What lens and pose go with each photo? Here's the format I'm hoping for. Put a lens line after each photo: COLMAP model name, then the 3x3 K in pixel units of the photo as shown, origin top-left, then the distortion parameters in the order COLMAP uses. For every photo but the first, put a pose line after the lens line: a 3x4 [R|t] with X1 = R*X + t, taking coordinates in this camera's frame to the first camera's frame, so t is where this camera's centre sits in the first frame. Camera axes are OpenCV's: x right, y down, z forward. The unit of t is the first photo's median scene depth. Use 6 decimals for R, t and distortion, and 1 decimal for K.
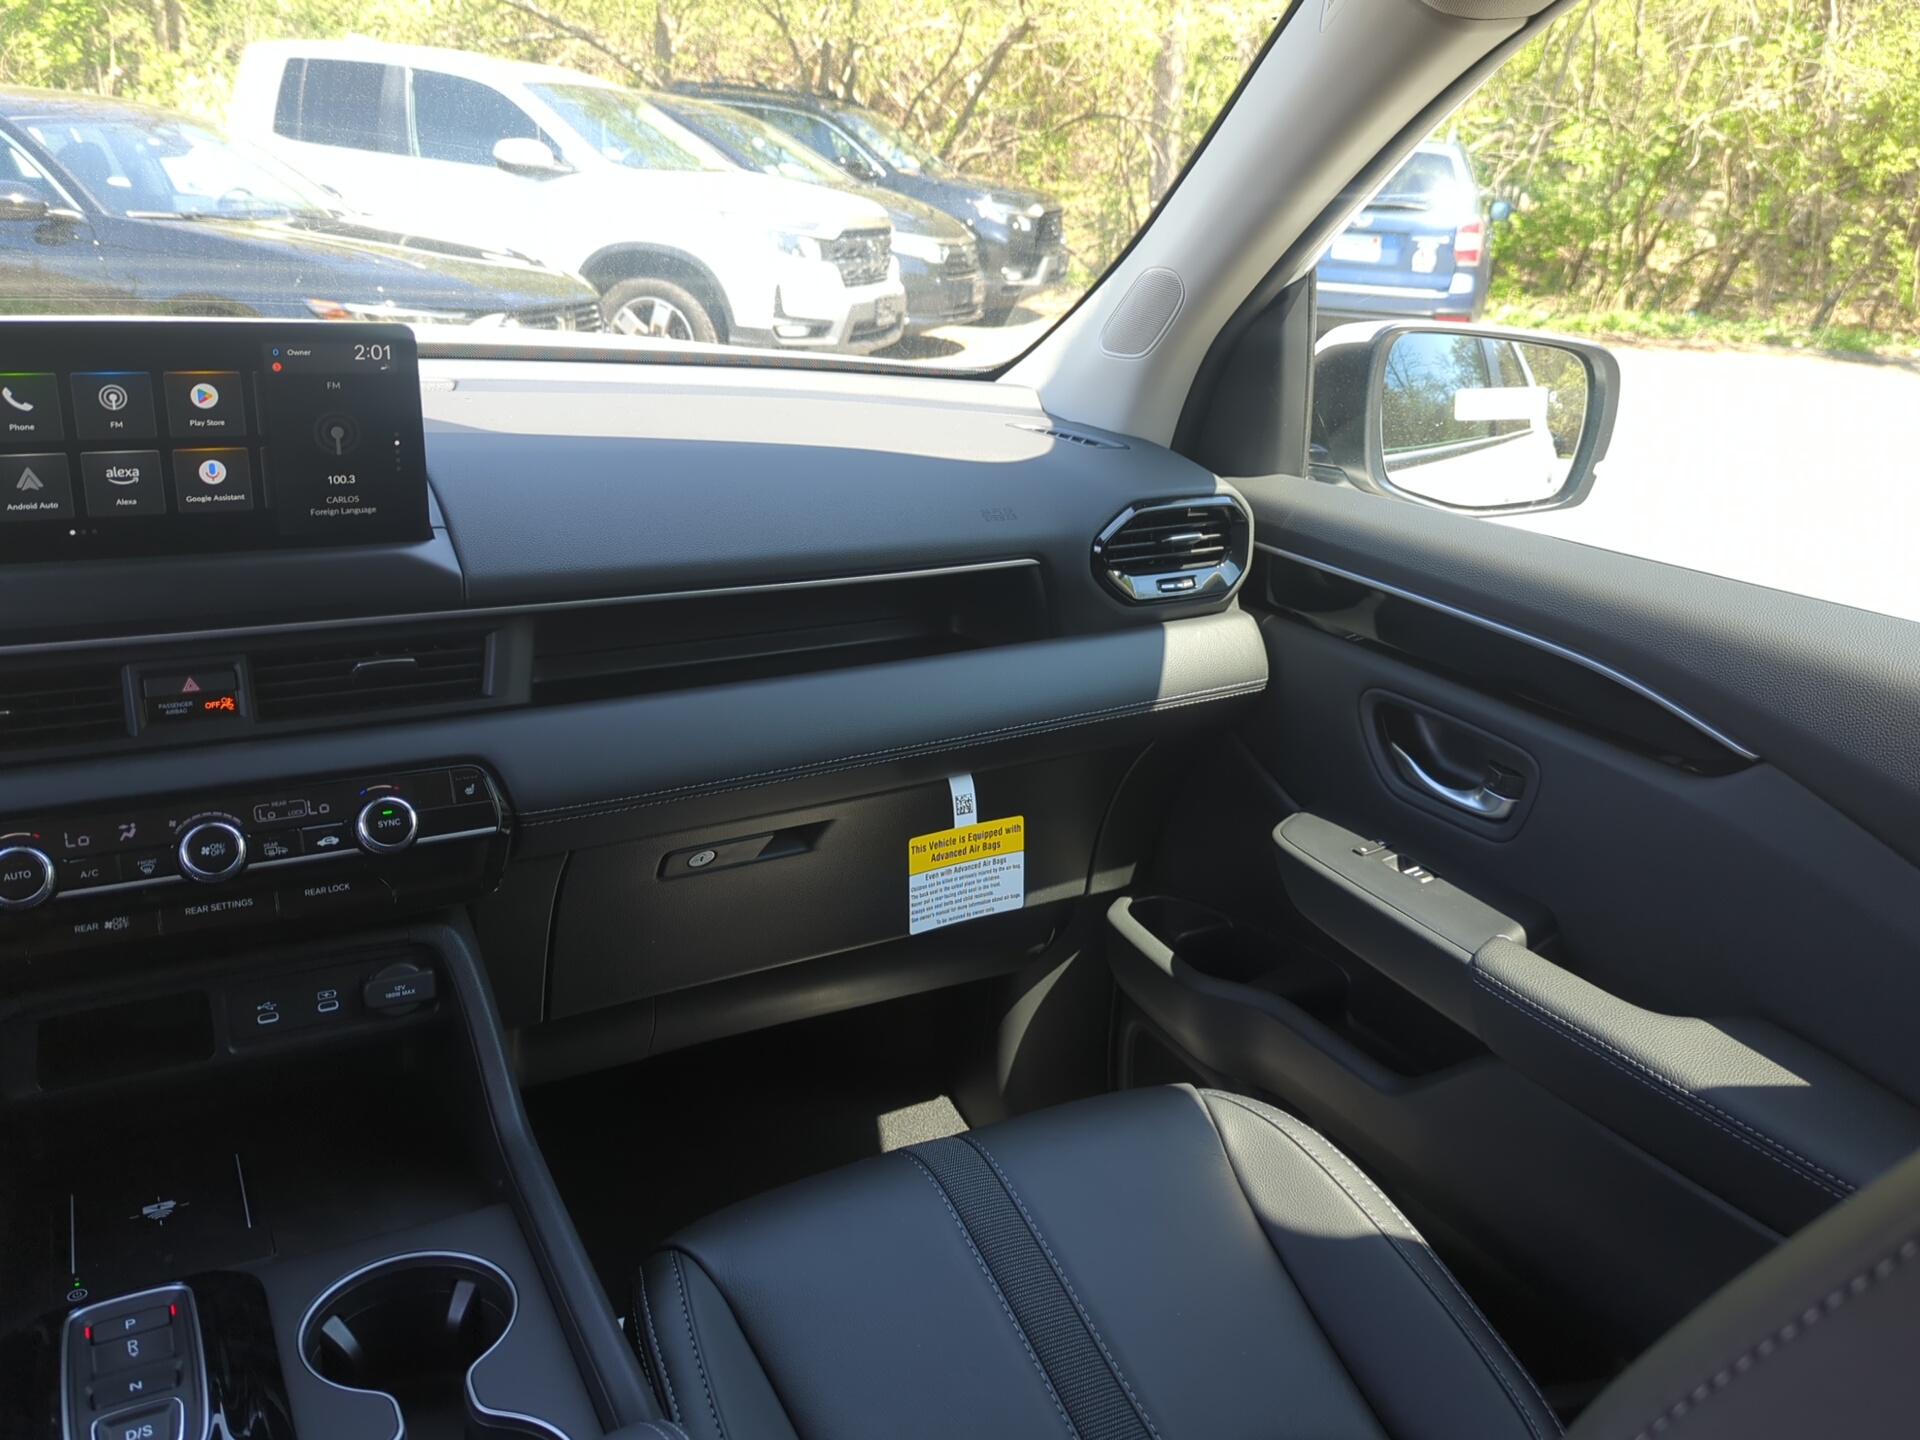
lens RADIAL K [[1560.2, 0, 979.3], [0, 1560.2, 691.6], [0, 0, 1]] dist [0.064324, -0.067765]
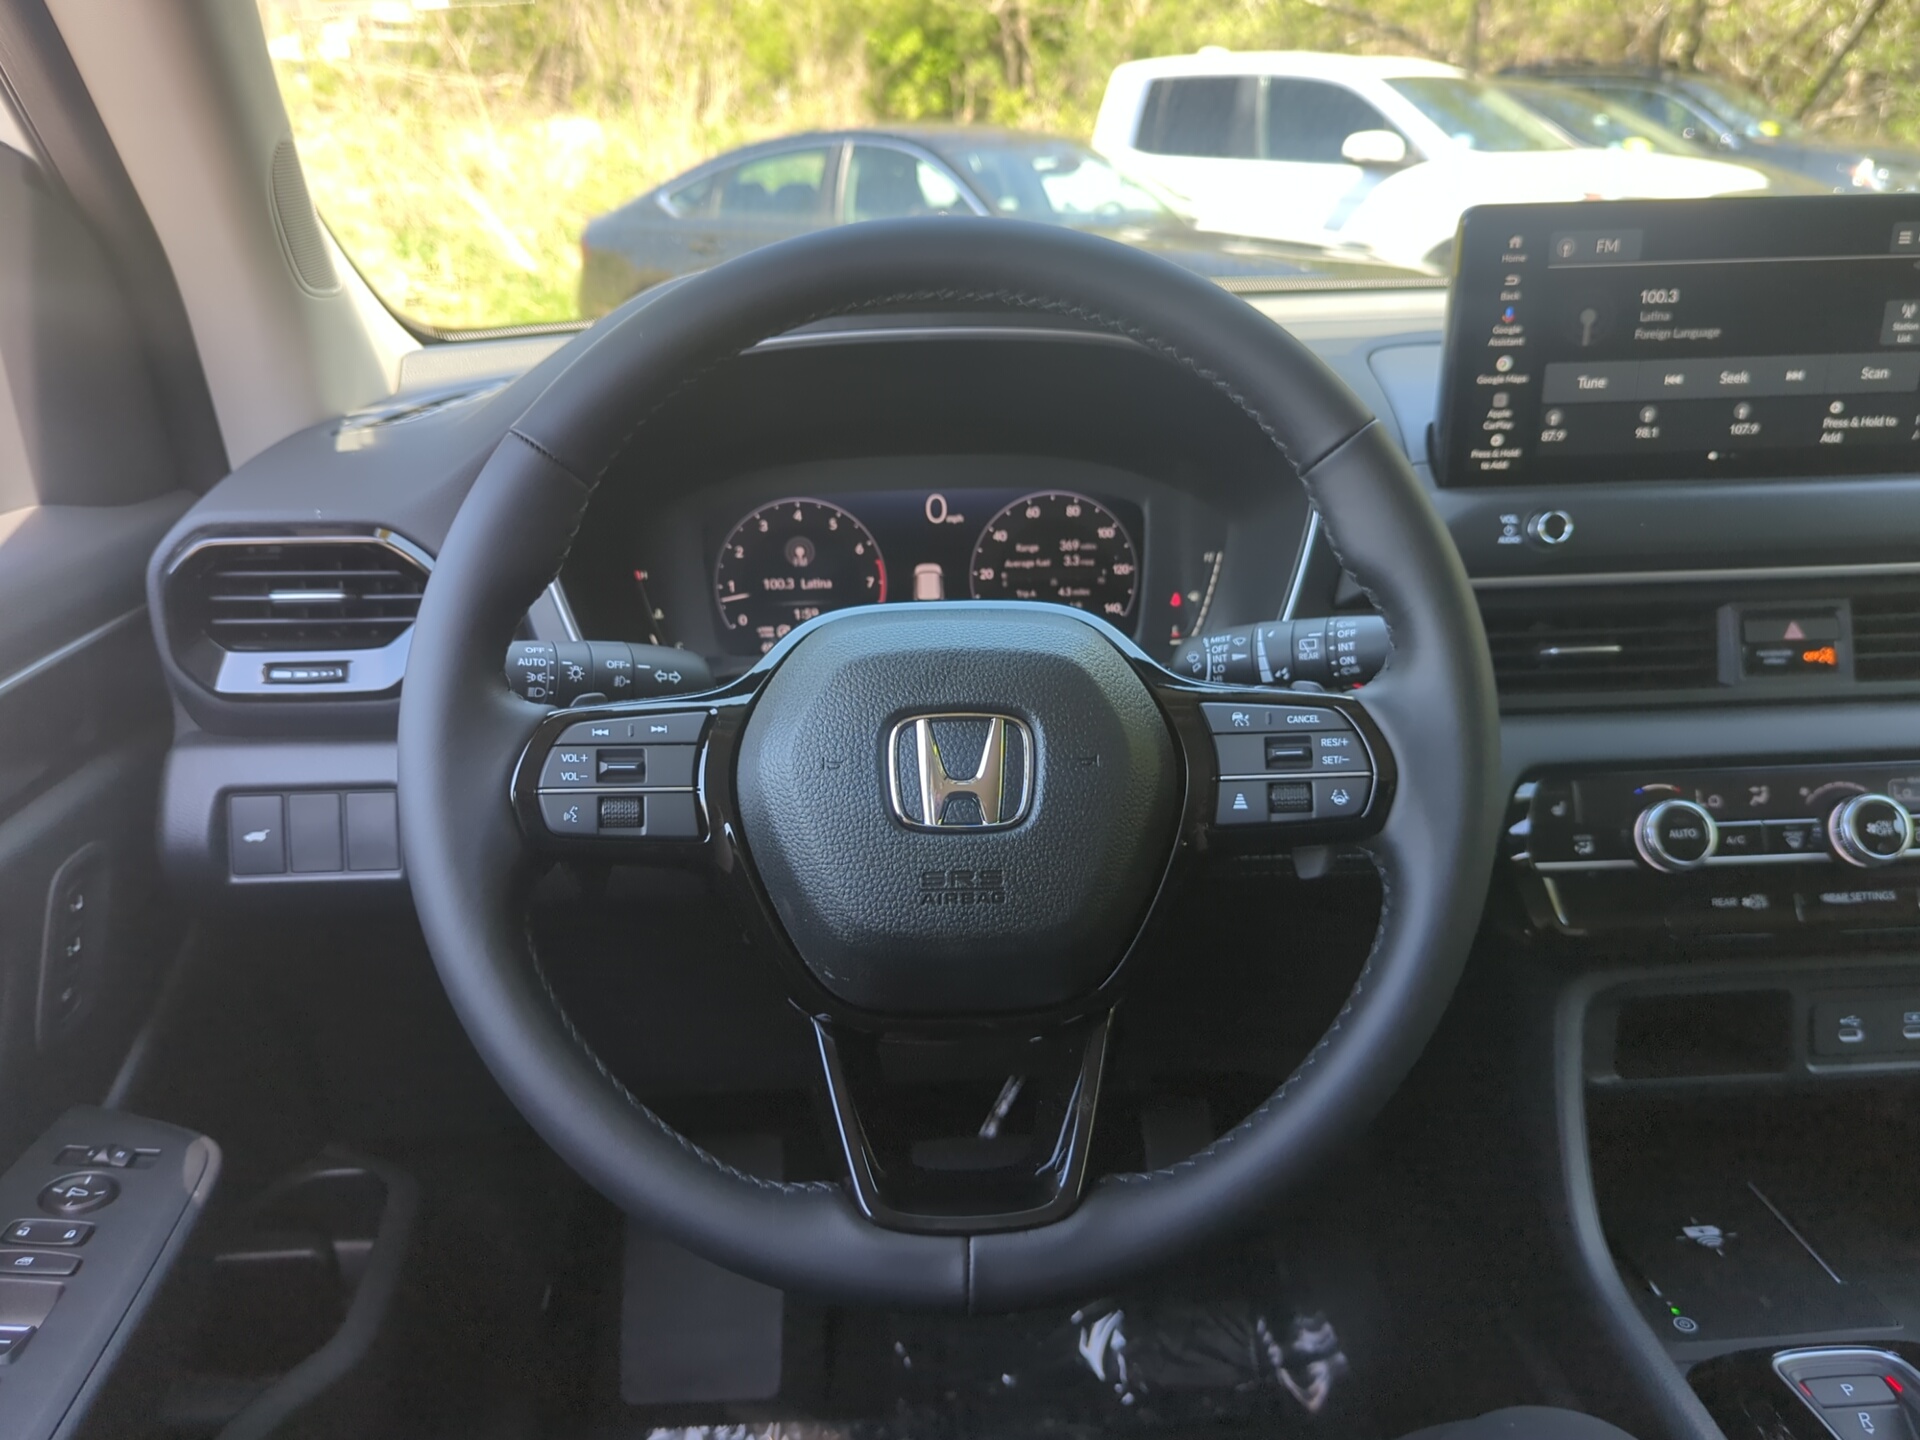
lens RADIAL K [[1560.2, 0, 978.3], [0, 1560.2, 692.6], [0, 0, 1]] dist [0.064324, -0.067765]
pose [[0.899487, 0.072405, -0.430907, -0.495105], [-0.074095, 0.997168, 0.012886, 0.047598], [0.430619, 0.020337, 0.902305, 0.040924]]
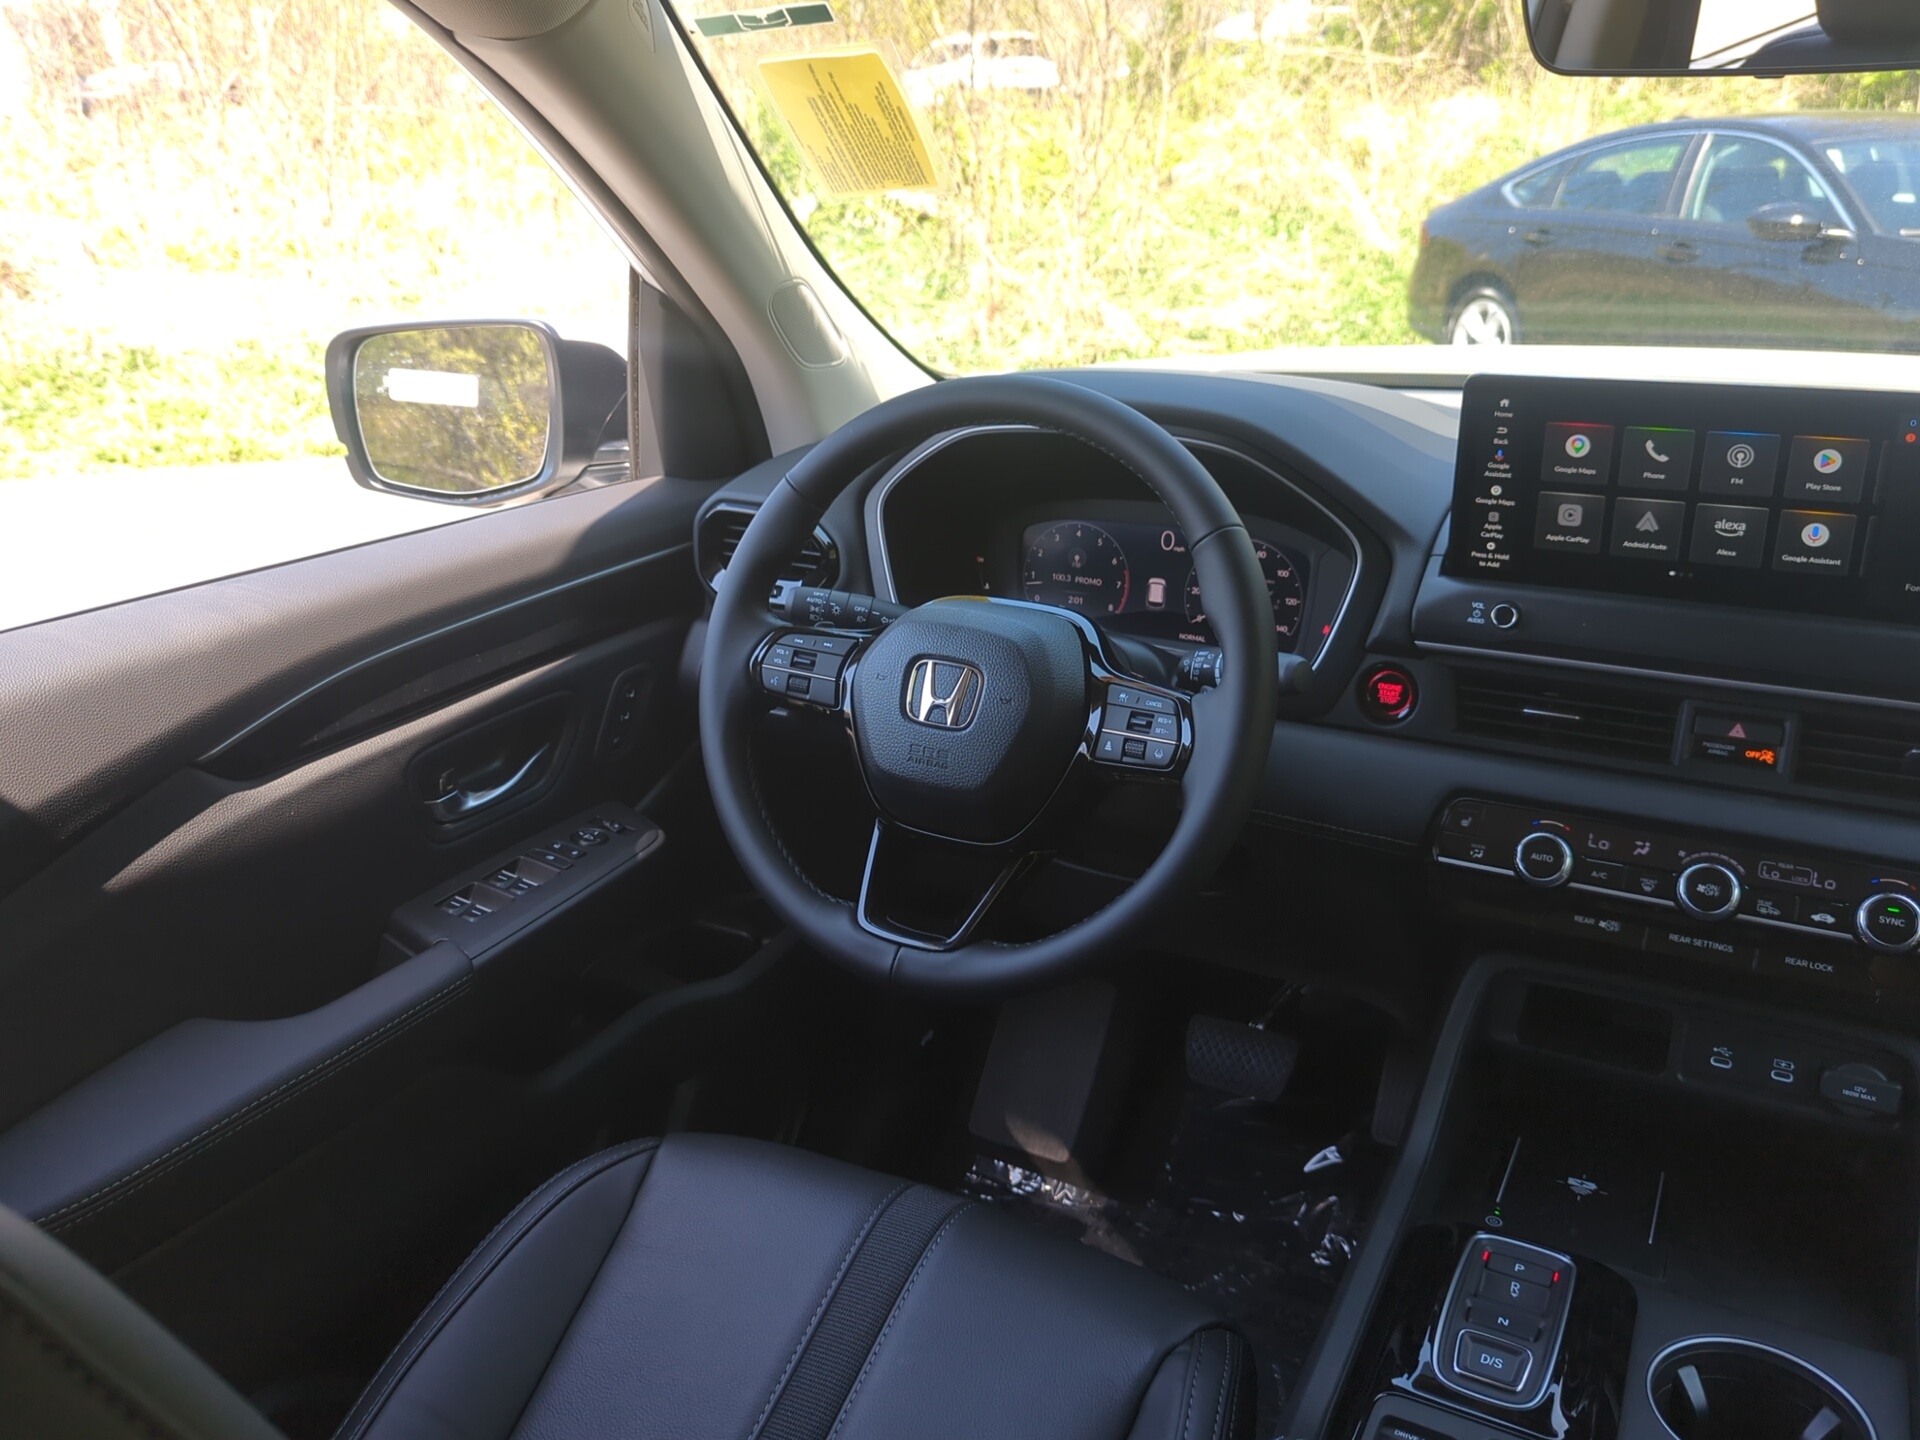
lens RADIAL K [[1560.2, 0, 979.1], [0, 1560.2, 694.2], [0, 0, 1]] dist [0.064324, -0.067765]
pose [[0.545651, 0.219468, -0.808763, 0.061123], [-0.223361, 0.968273, 0.112057, -0.030675], [0.807697, 0.119503, 0.577360, -0.010030]]
